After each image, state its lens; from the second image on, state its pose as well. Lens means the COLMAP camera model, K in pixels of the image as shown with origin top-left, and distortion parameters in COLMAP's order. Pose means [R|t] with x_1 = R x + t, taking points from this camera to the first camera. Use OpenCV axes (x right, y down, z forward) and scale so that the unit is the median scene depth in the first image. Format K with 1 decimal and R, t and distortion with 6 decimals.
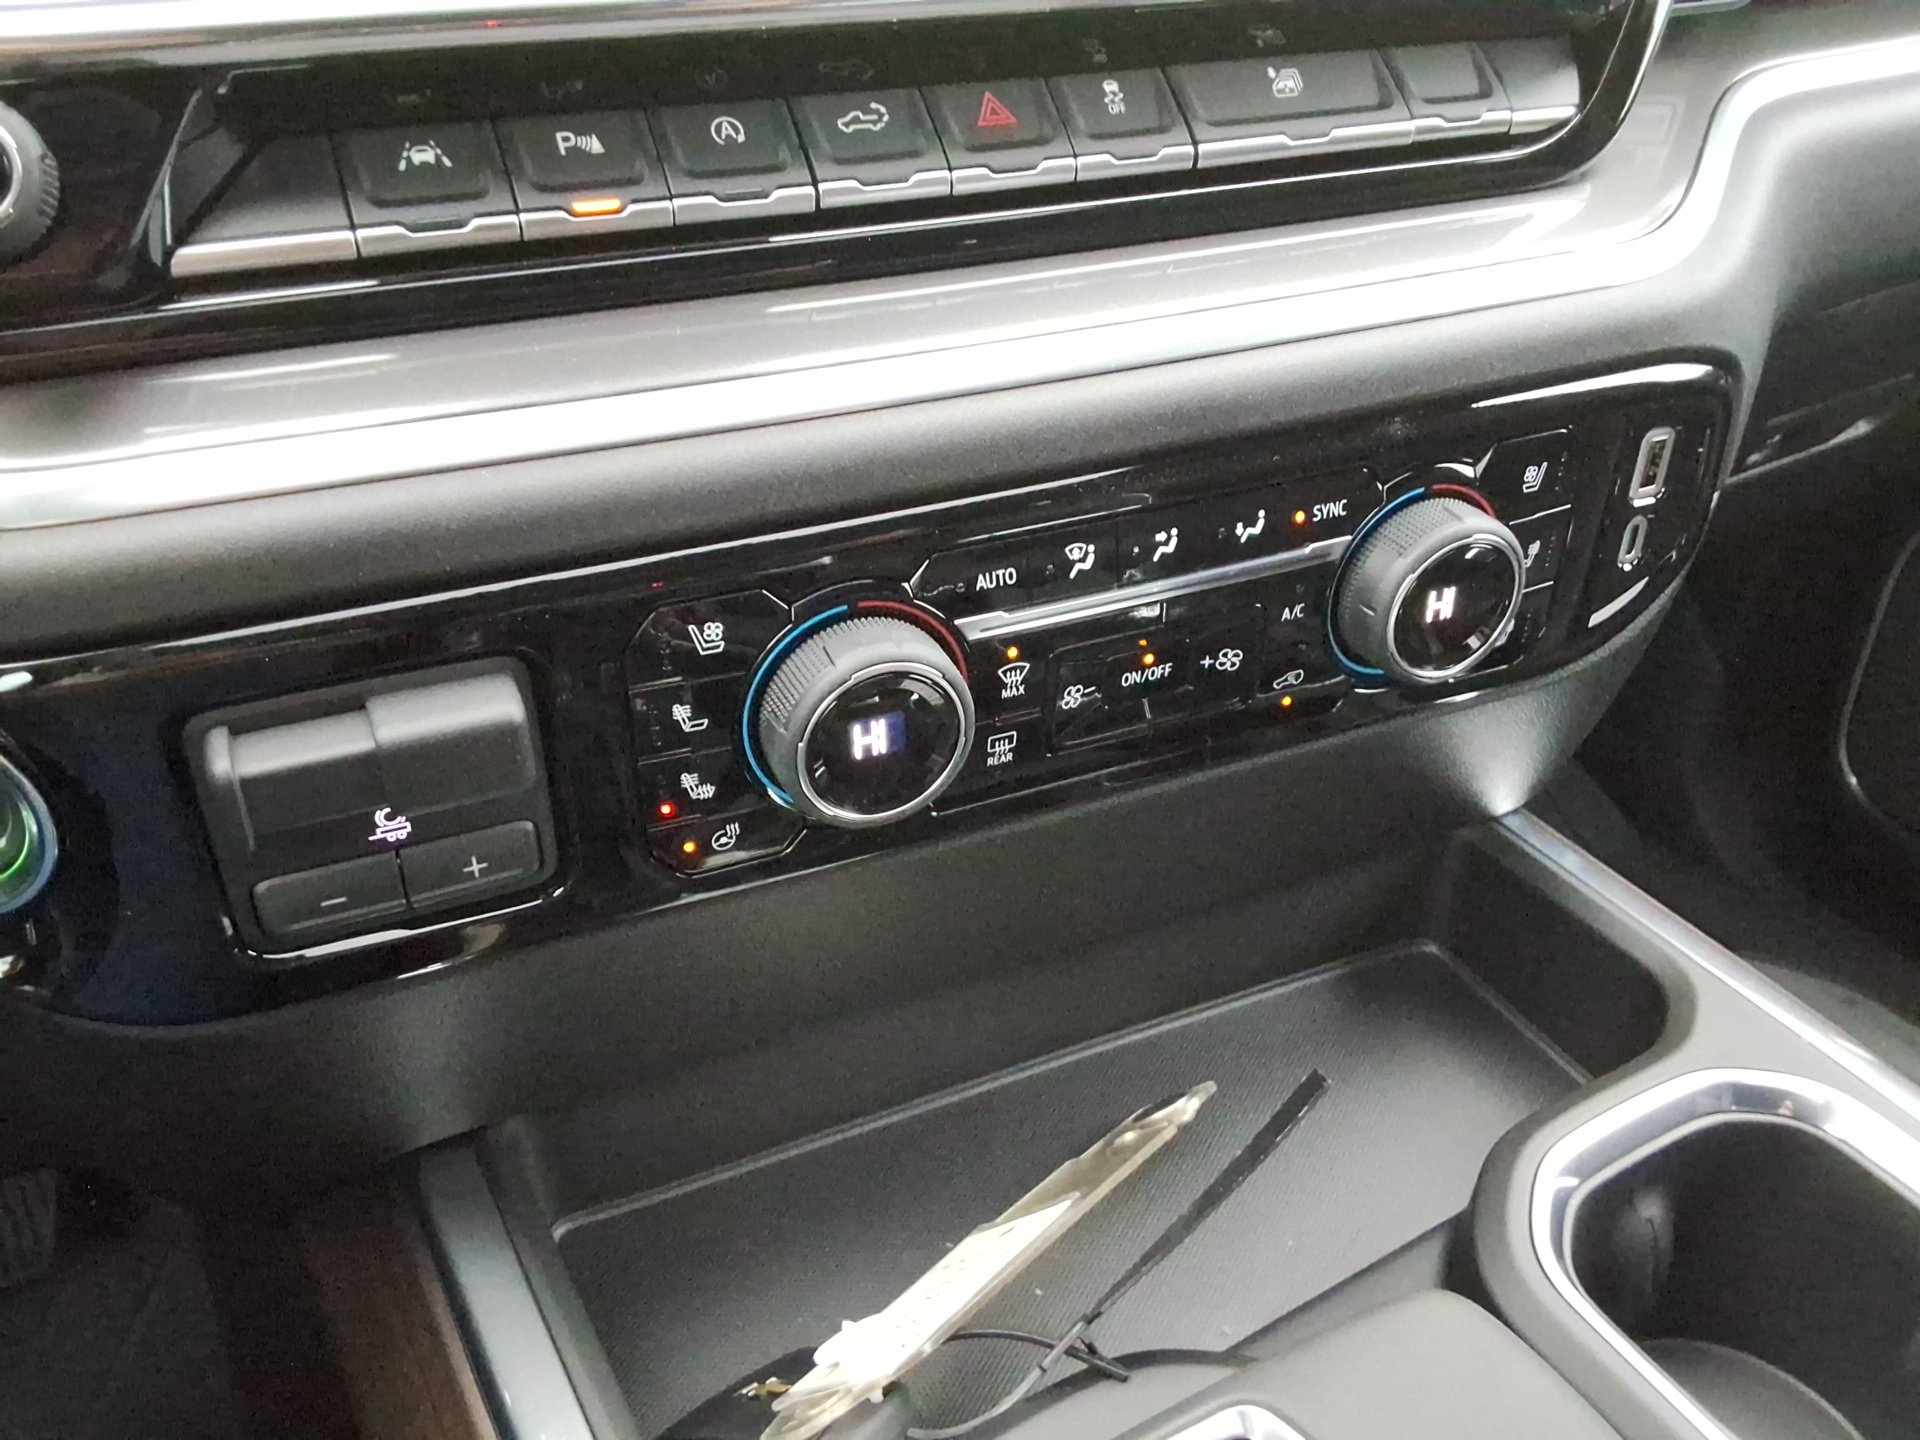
lens RADIAL K [[1536.0, 0, 978.0], [0, 1536.0, 710.4], [0, 0, 1]] dist [0.109563, -0.157586]
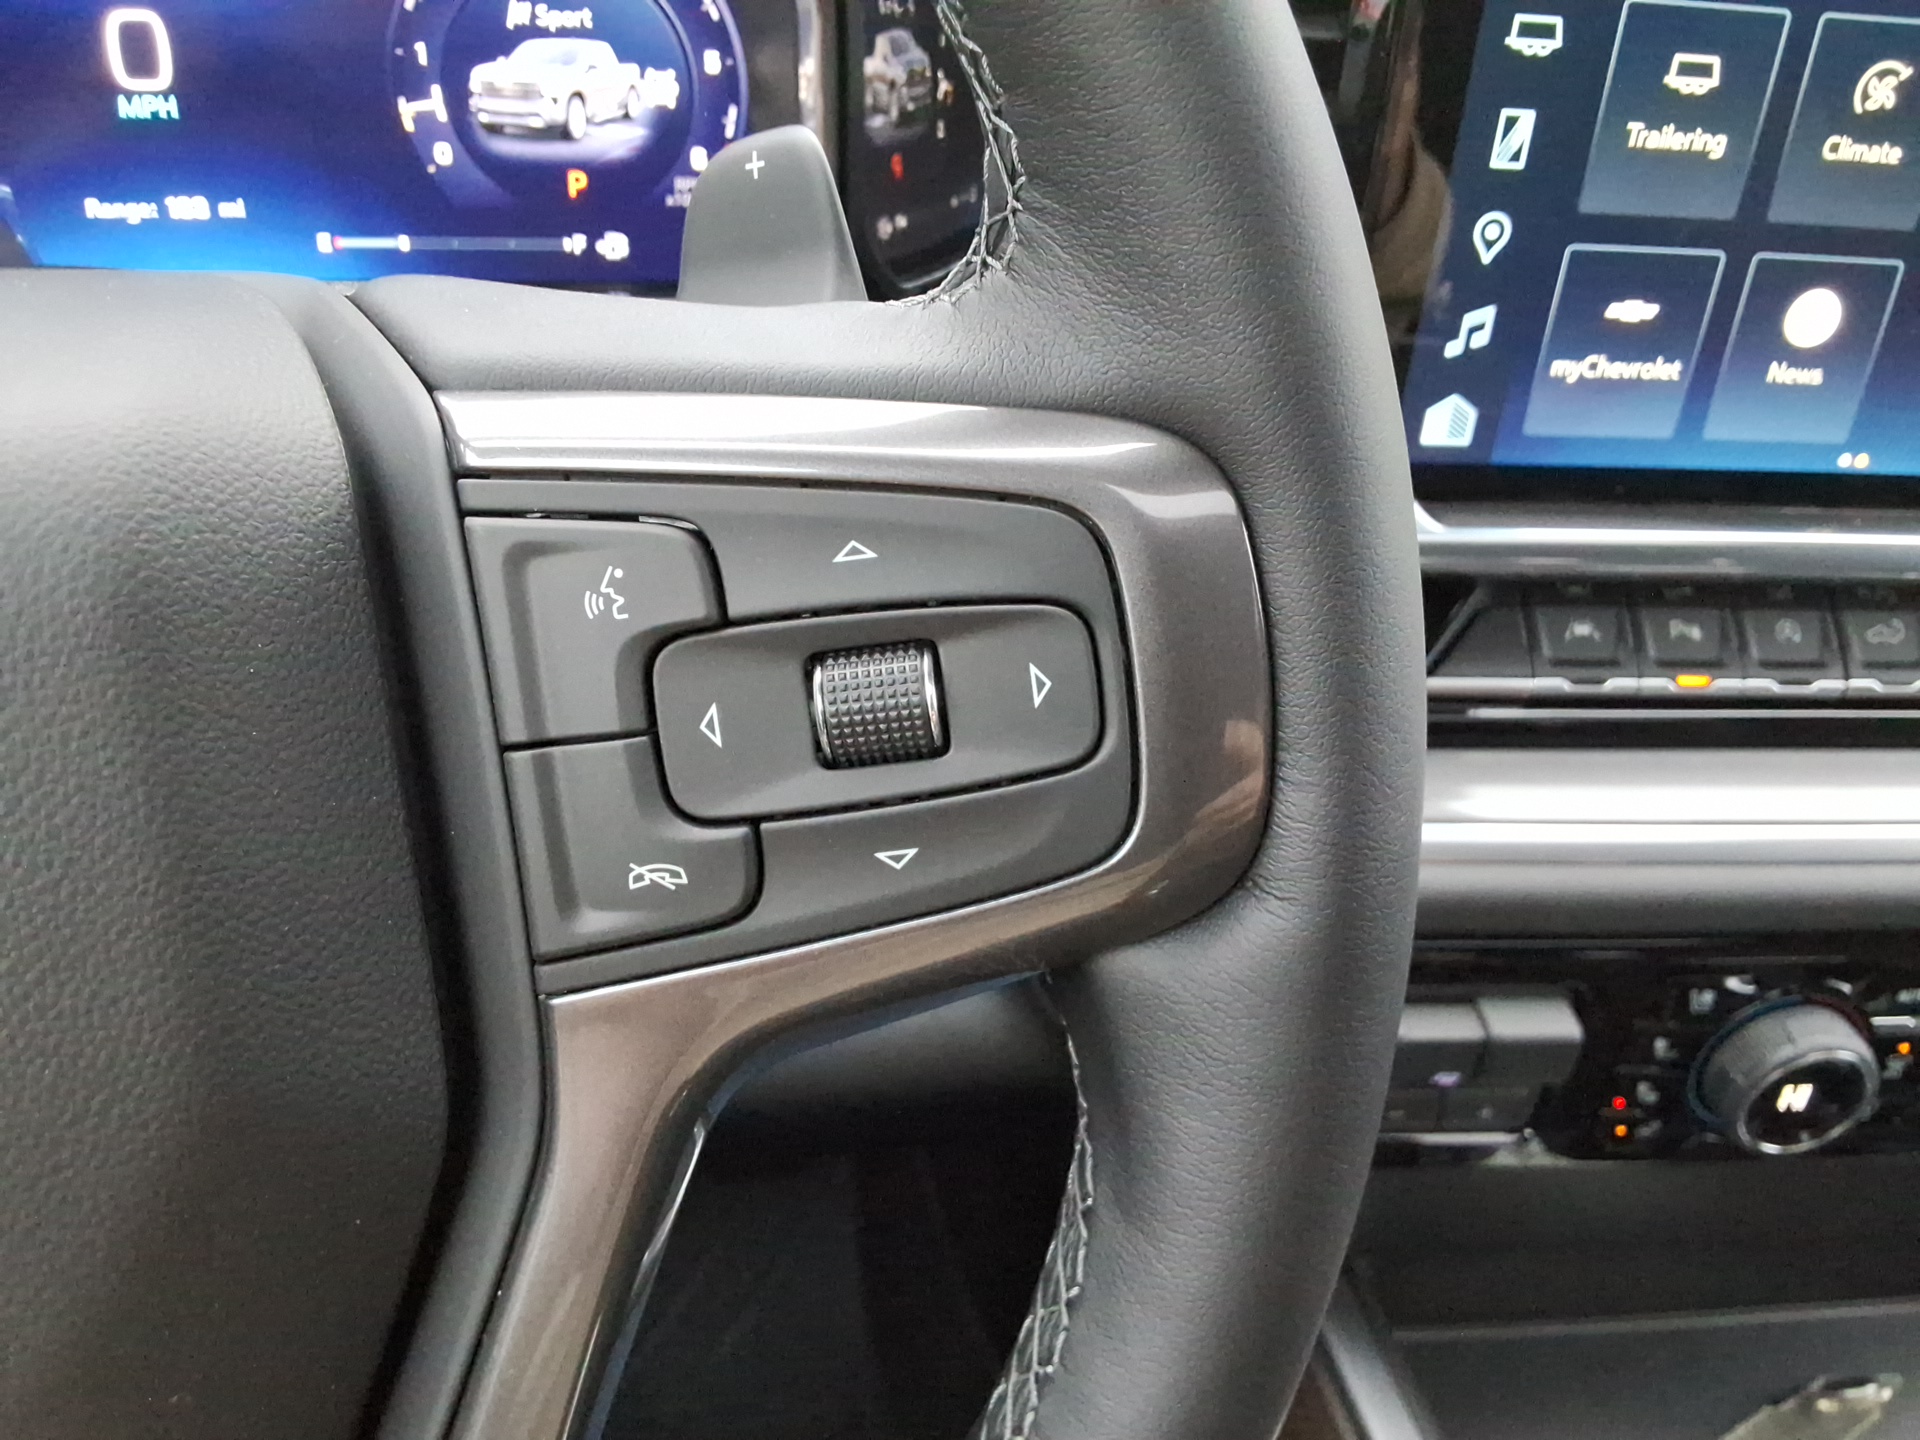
lens RADIAL K [[1568.1, 0, 958.7], [0, 1568.1, 733.3], [0, 0, 1]] dist [0.034946, -0.062608]
pose [[0.947780, 0.219155, -0.231699, -0.486633], [-0.219888, 0.975254, 0.022986, -0.152528], [0.231003, 0.029162, 0.972516, -0.476937]]
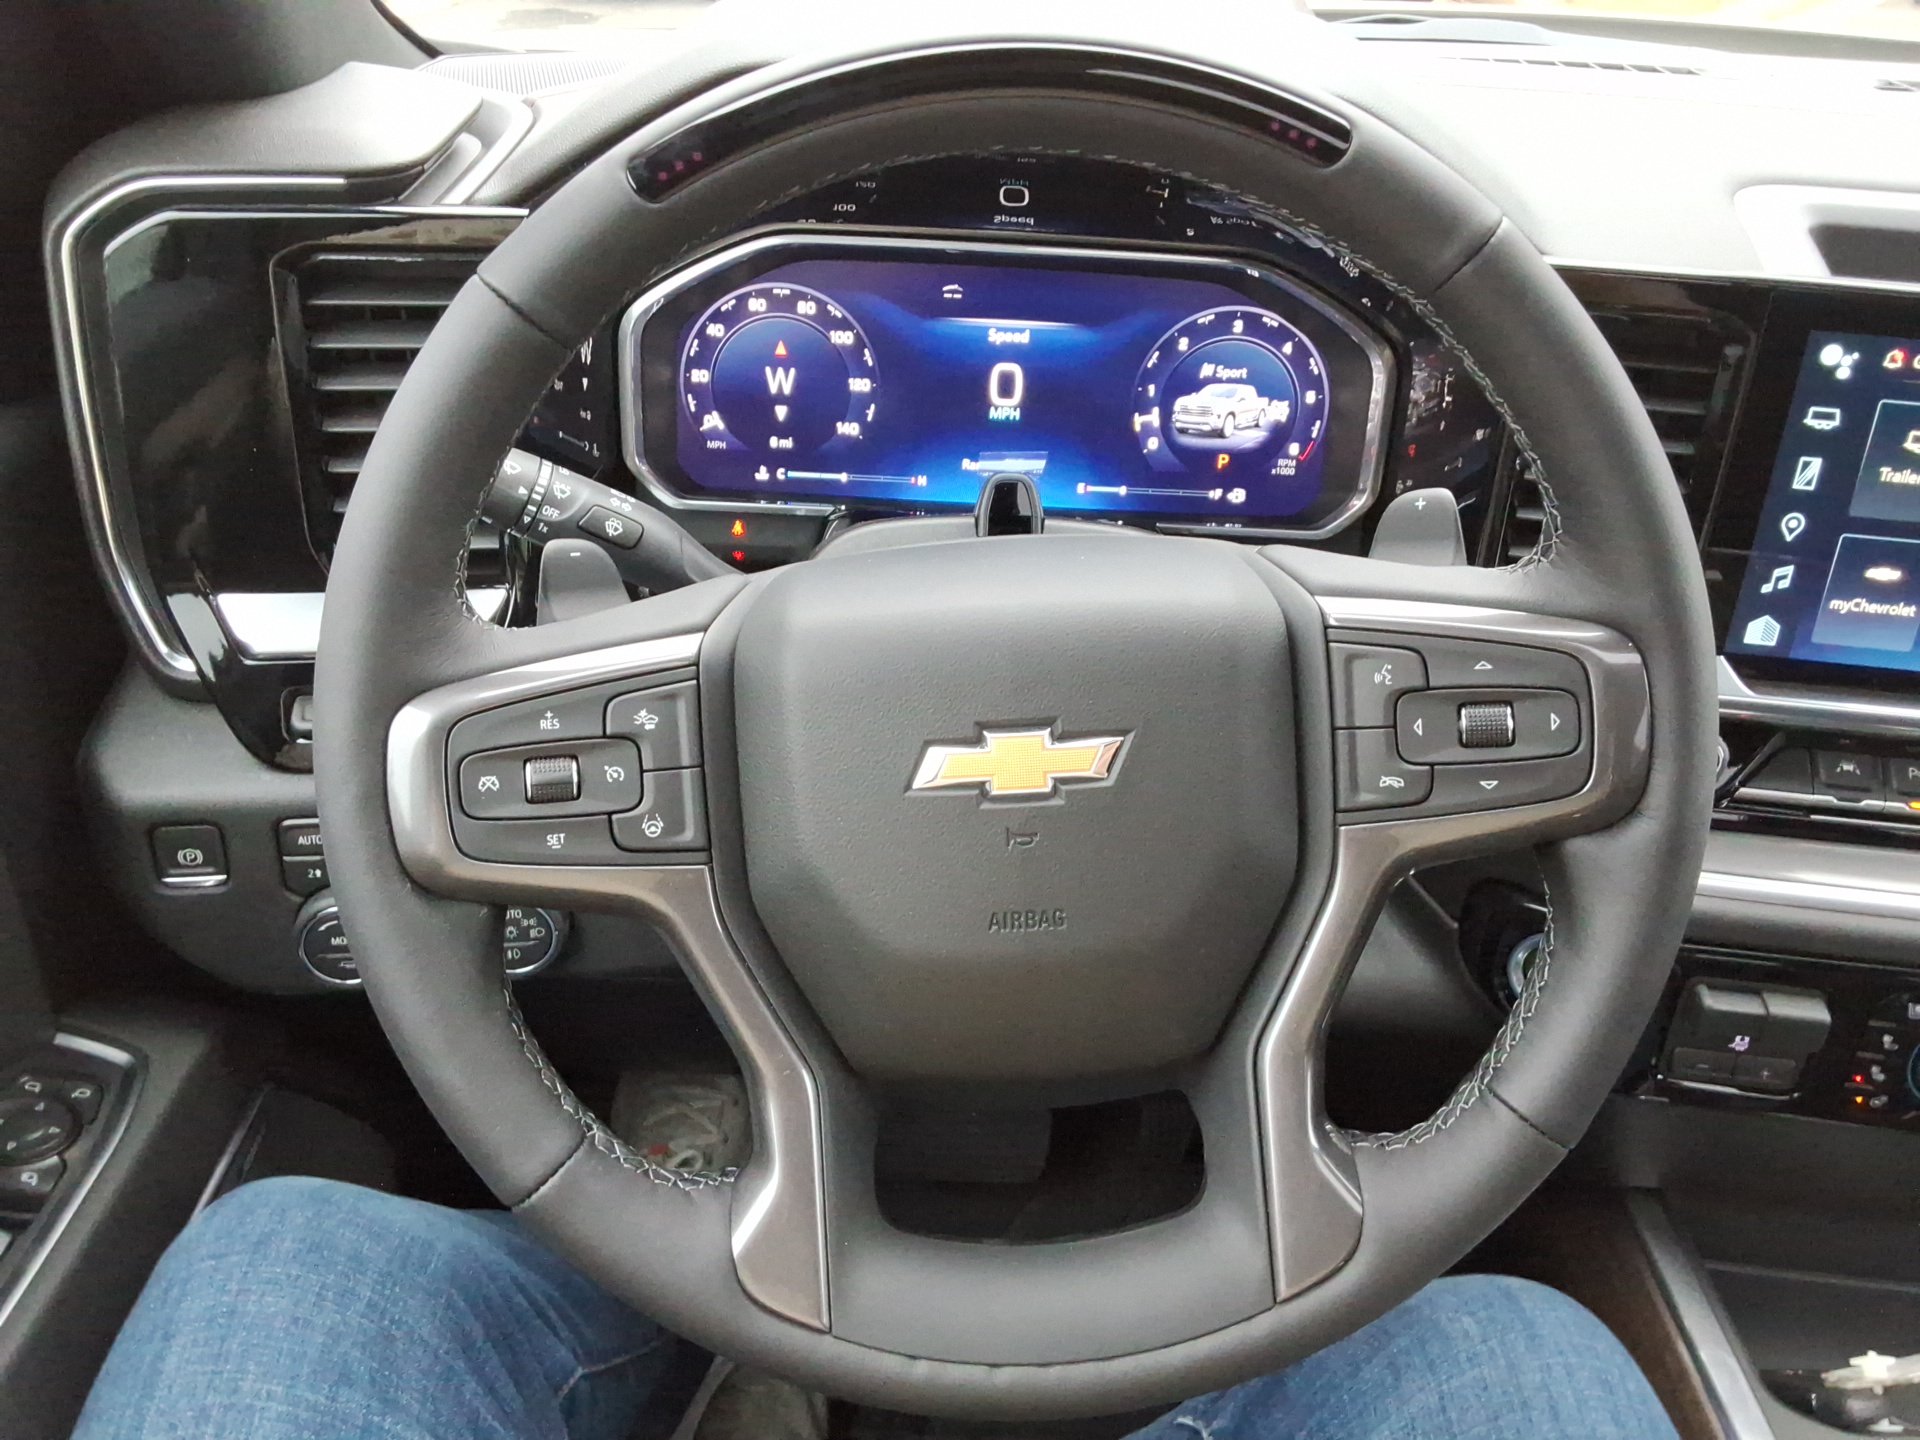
lens RADIAL K [[1536.0, 0, 952.6], [0, 1536.0, 724.7], [0, 0, 1]] dist [0.109563, -0.157586]
pose [[0.856938, 0.273097, -0.437122, -0.440807], [-0.313763, 0.949245, -0.022052, 0.039124], [0.408914, 0.156050, 0.899132, -1.416659]]
